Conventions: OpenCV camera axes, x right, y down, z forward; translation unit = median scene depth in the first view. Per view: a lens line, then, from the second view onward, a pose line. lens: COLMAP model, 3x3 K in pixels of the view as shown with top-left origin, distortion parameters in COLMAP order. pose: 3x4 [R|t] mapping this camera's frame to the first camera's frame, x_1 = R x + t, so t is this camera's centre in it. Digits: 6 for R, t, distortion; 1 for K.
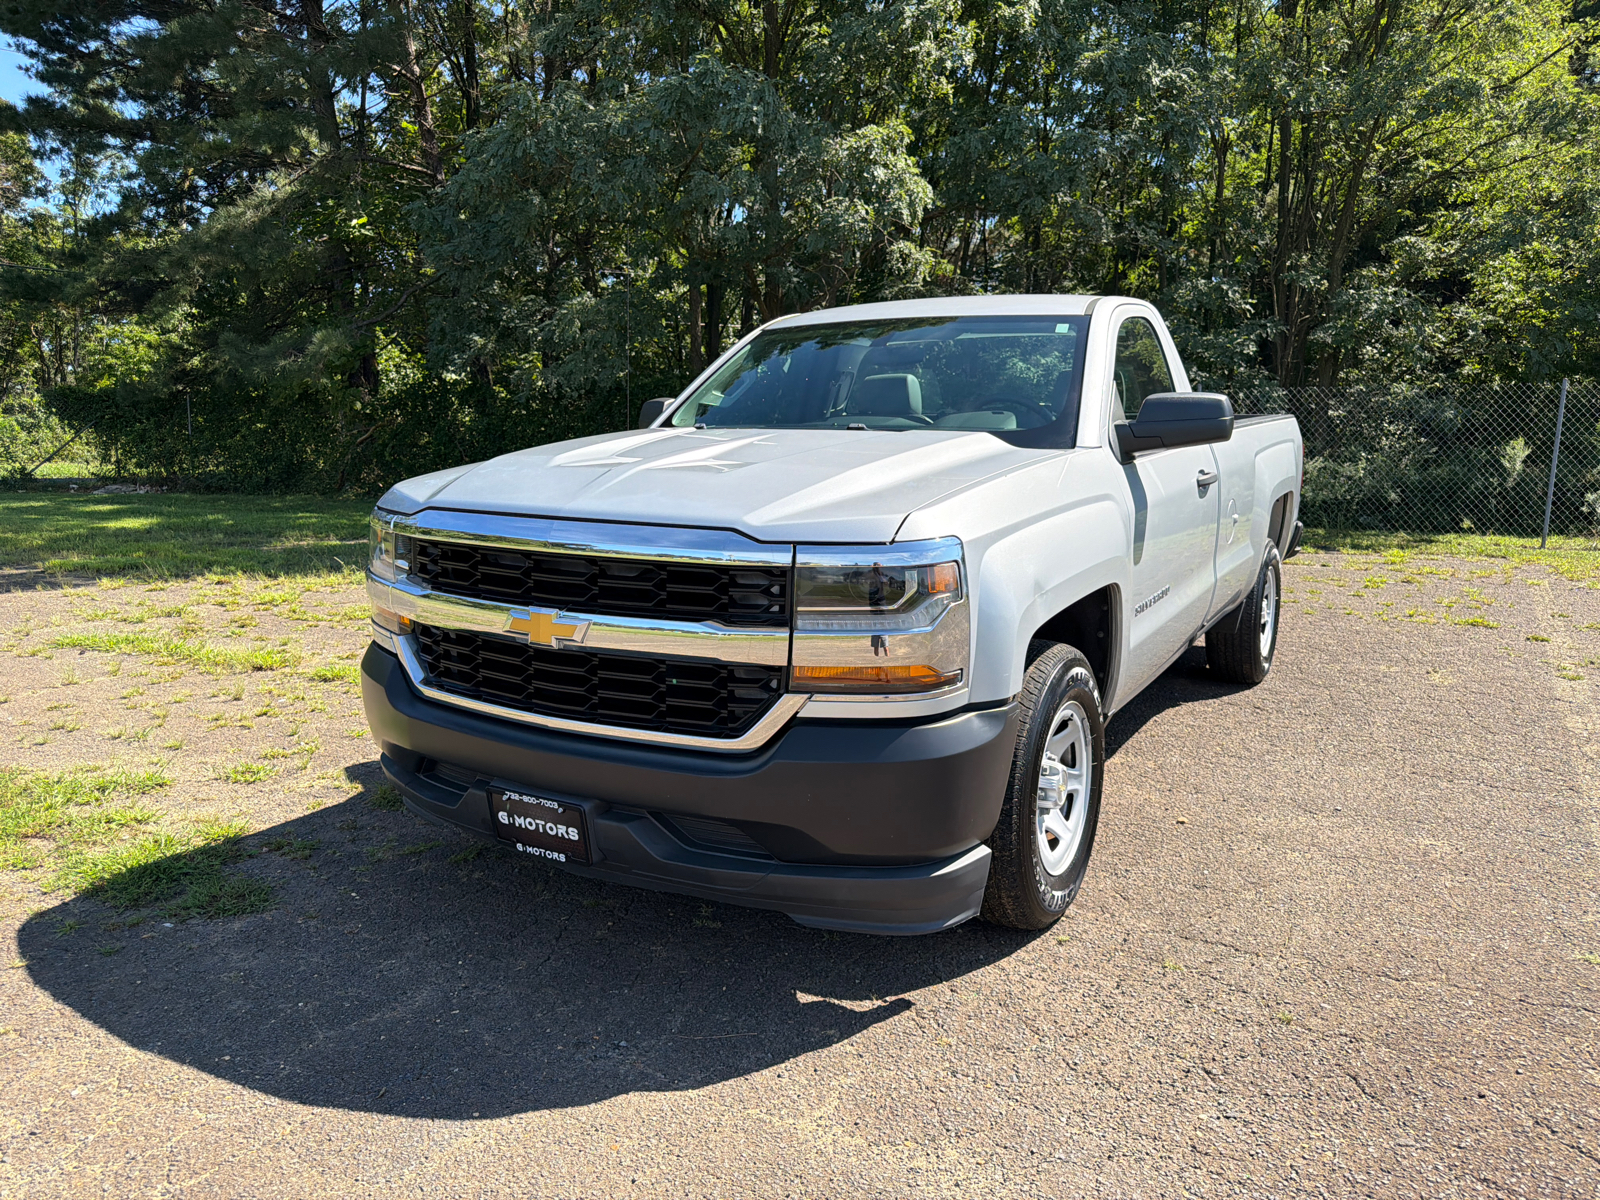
lens RADIAL K [[1167.9, 0, 799.8], [0, 1167.9, 615.7], [0, 0, 1]] dist [0.023502, -0.036974]
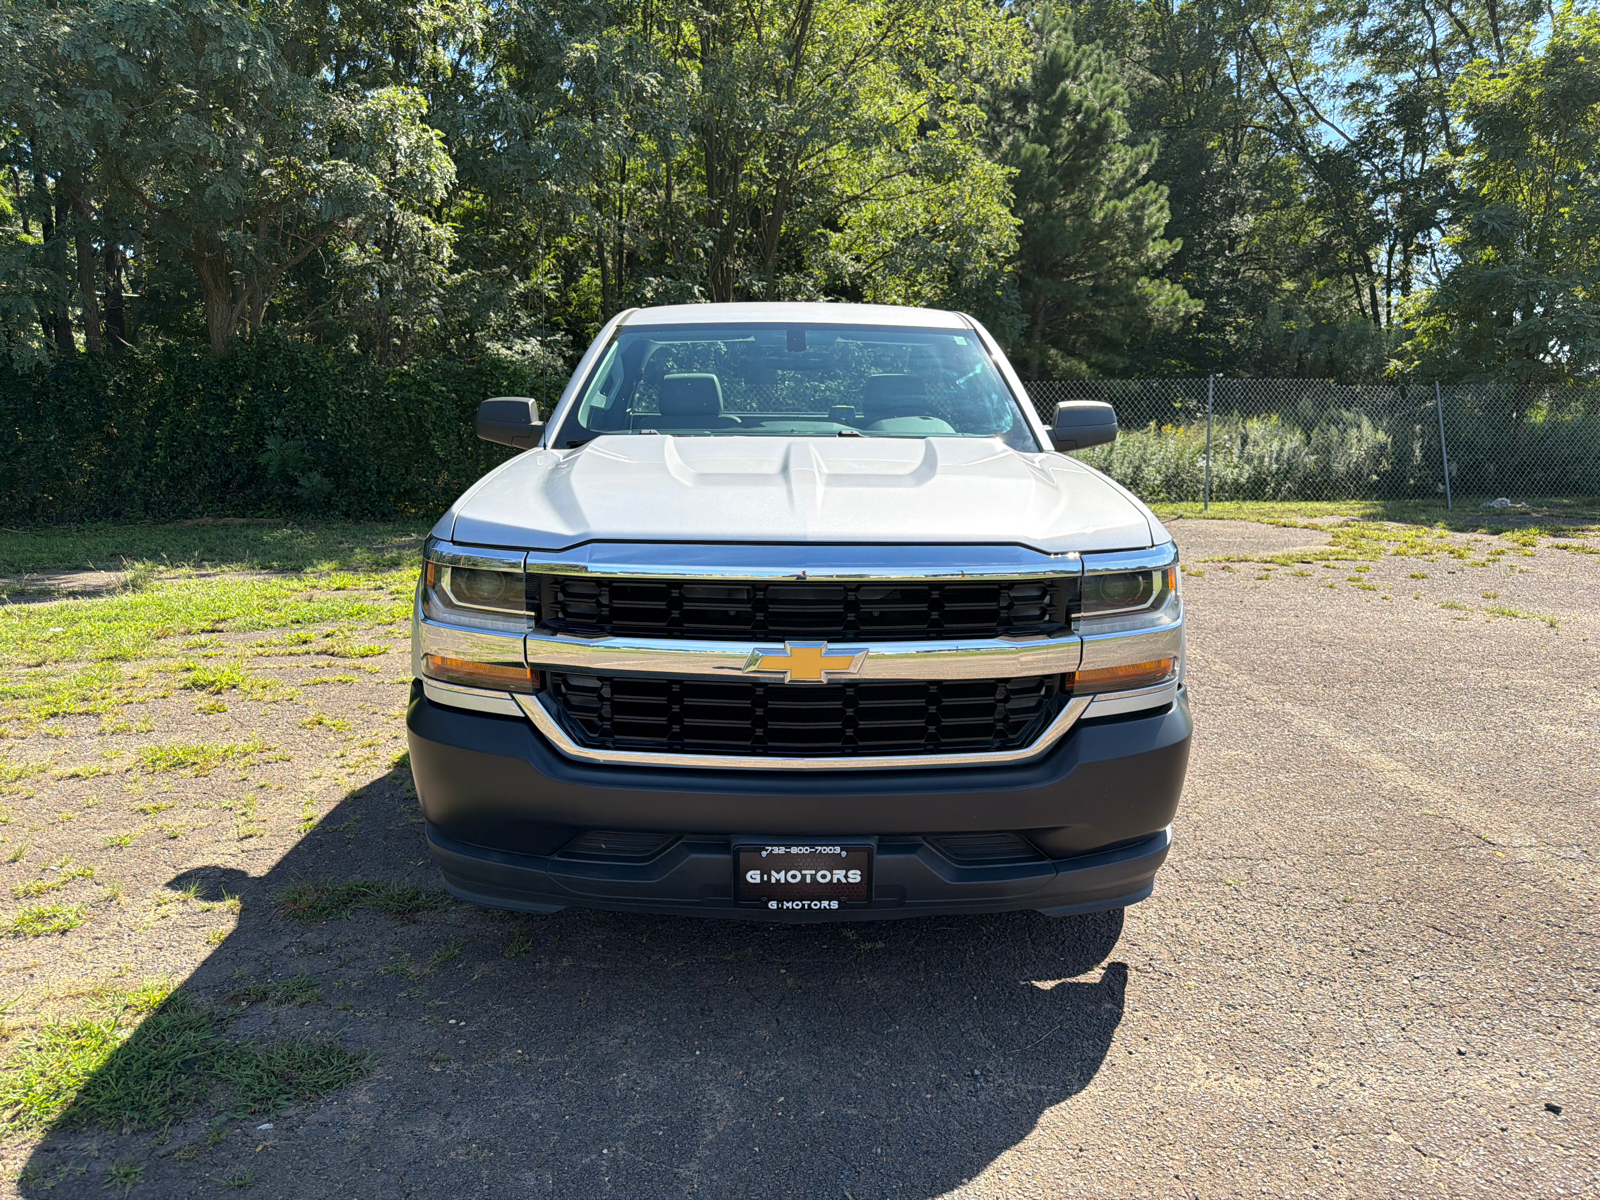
lens RADIAL K [[1167.9, 0, 802.4], [0, 1167.9, 611.6], [0, 0, 1]] dist [0.023502, -0.036974]
pose [[0.842512, -0.091908, 0.530780, -0.621510], [0.085881, 0.995652, 0.036083, -0.055866], [-0.531788, 0.015184, 0.846741, 0.193143]]
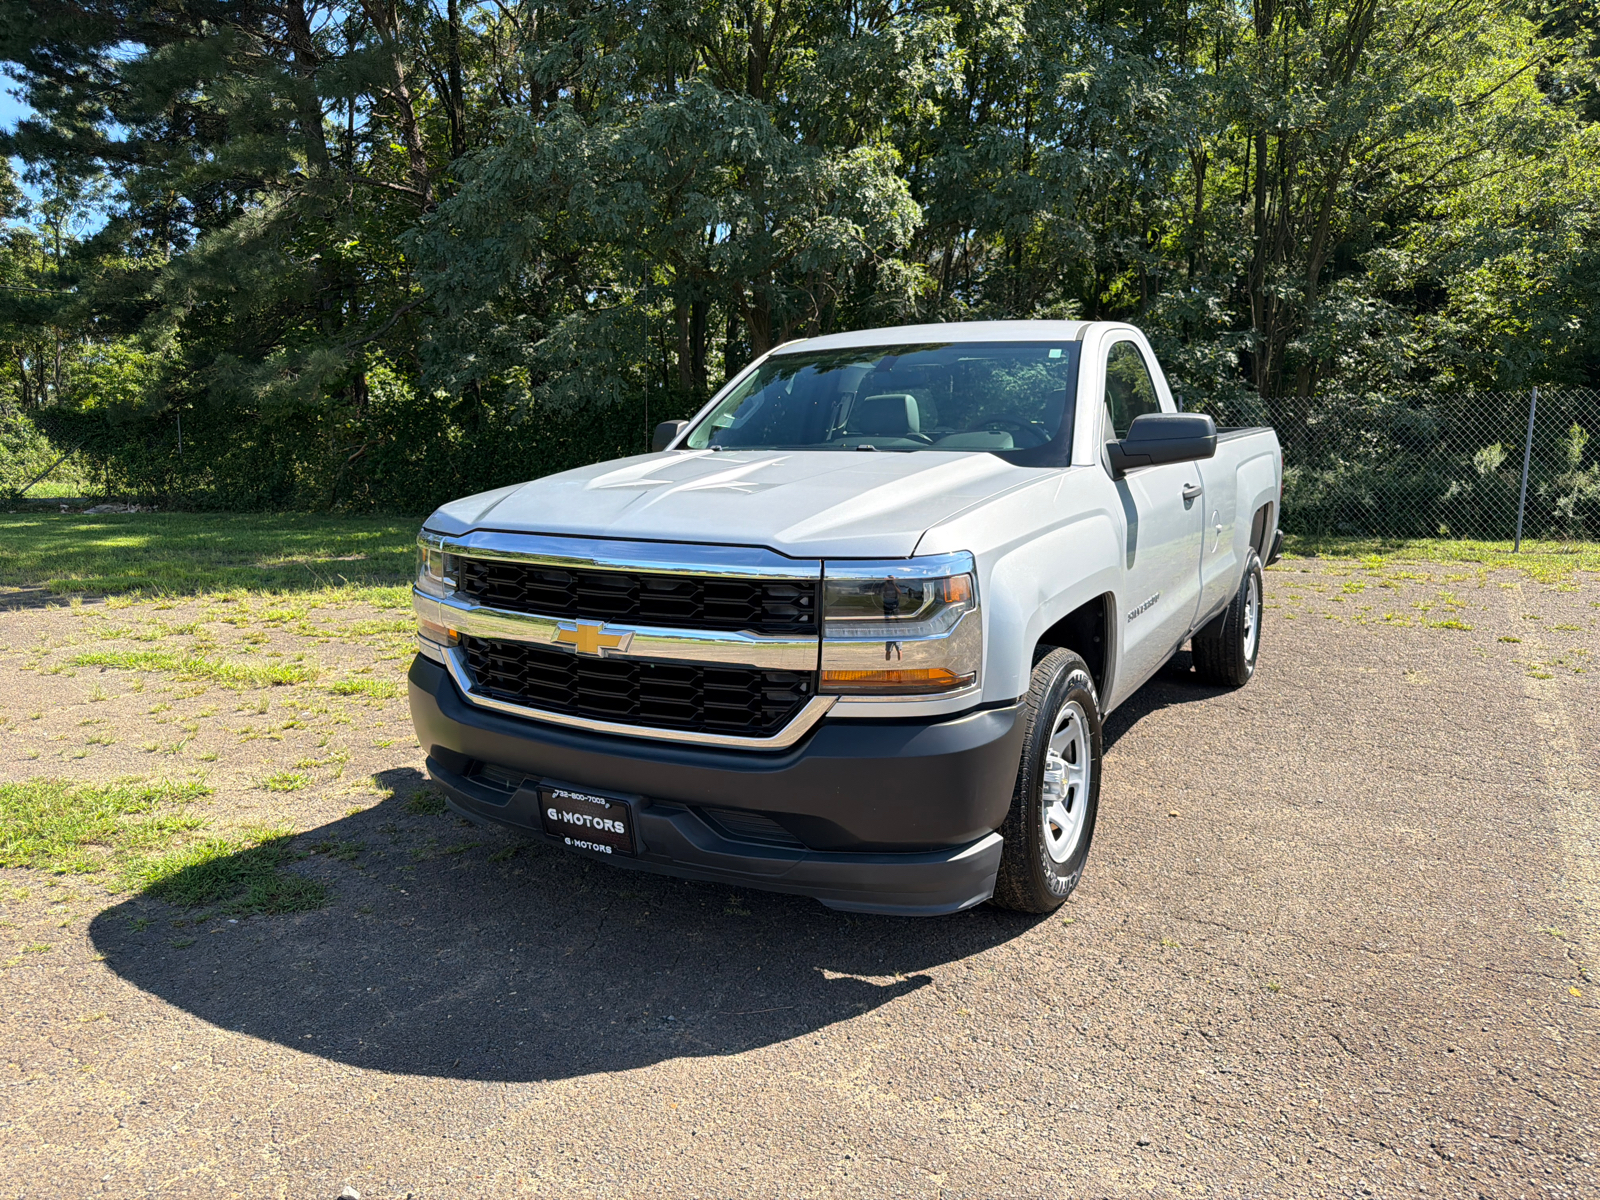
lens RADIAL K [[1167.9, 0, 796.0], [0, 1167.9, 622.1], [0, 0, 1]] dist [0.023502, -0.036974]
pose [[0.999877, -0.011711, 0.010424, -0.033666], [0.011754, 0.999923, -0.004058, 0.001360], [-0.010376, 0.004180, 0.999937, -0.078738]]
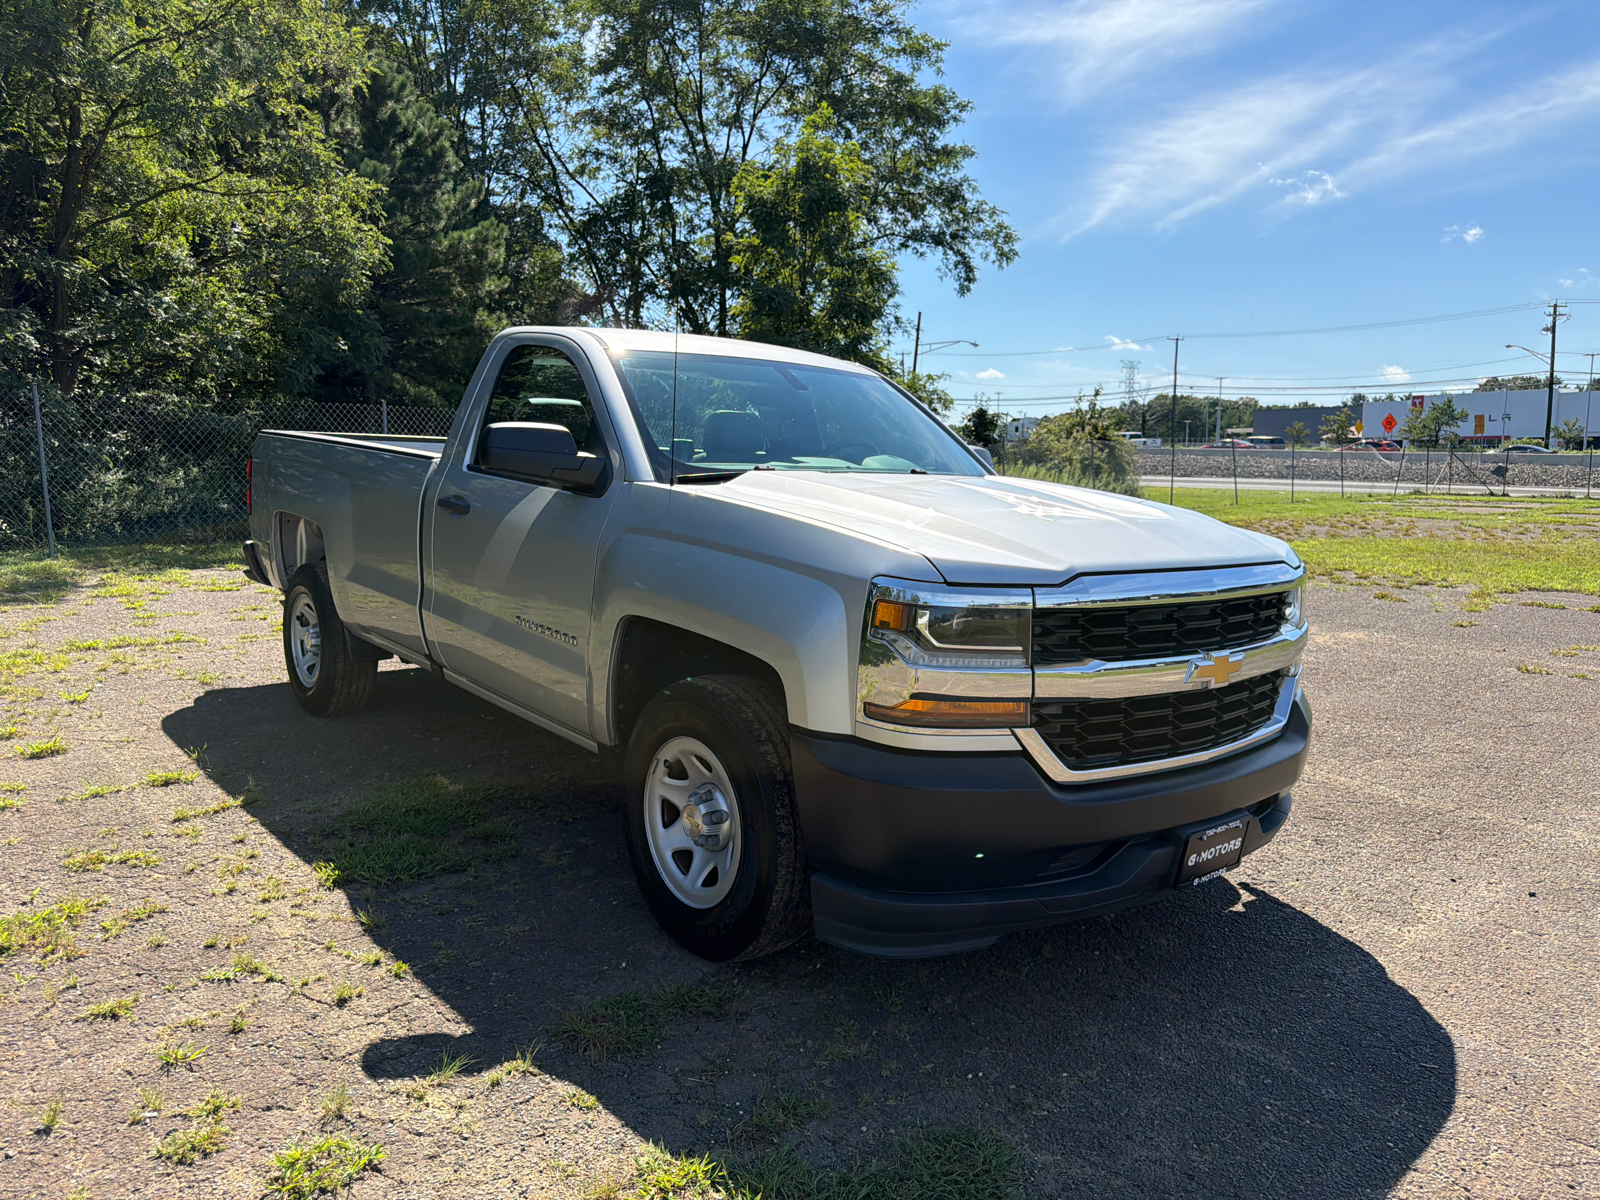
lens RADIAL K [[1167.9, 0, 801.4], [0, 1167.9, 614.8], [0, 0, 1]] dist [0.023502, -0.036974]
pose [[0.300915, -0.123557, 0.945613, -1.201746], [0.121442, 0.988463, 0.090511, -0.163822], [-0.945887, 0.087601, 0.312448, 0.896266]]
